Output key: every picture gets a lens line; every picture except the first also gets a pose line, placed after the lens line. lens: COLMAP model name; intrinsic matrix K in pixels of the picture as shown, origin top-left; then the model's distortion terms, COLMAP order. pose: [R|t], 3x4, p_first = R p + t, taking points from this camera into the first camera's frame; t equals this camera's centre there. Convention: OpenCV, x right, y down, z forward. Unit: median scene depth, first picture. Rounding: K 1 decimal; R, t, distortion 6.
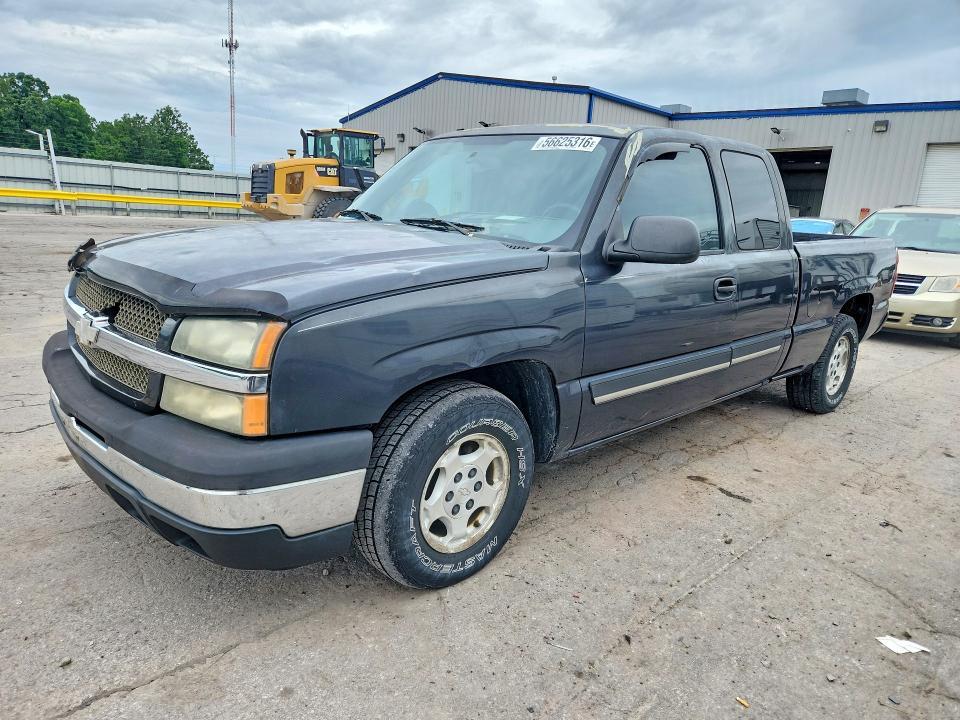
lens RADIAL K [[735.6, 0, 472.9], [0, 735.6, 367.5], [0, 0, 1]] dist [0.066396, -0.083825]
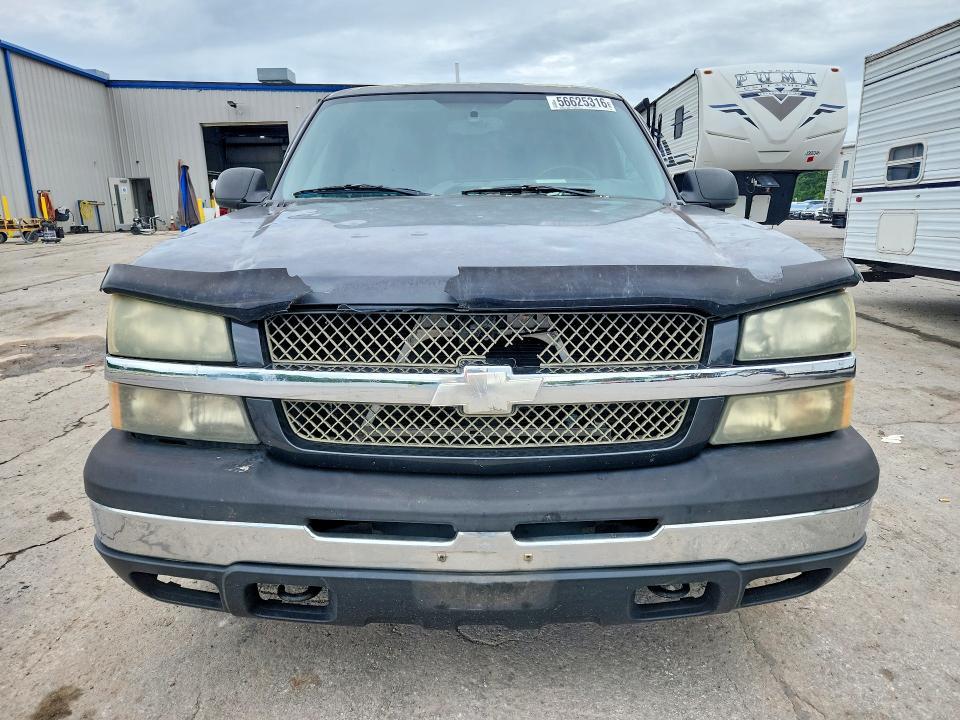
lens RADIAL K [[705.5, 0, 480.0], [0, 705.5, 360.0], [0, 0, 1]] dist [0.070470, -0.069131]
pose [[0.612382, -0.235879, 0.754552, -0.207760], [0.213632, 0.968316, 0.129323, -0.032396], [-0.761150, 0.082002, 0.643371, 0.137734]]
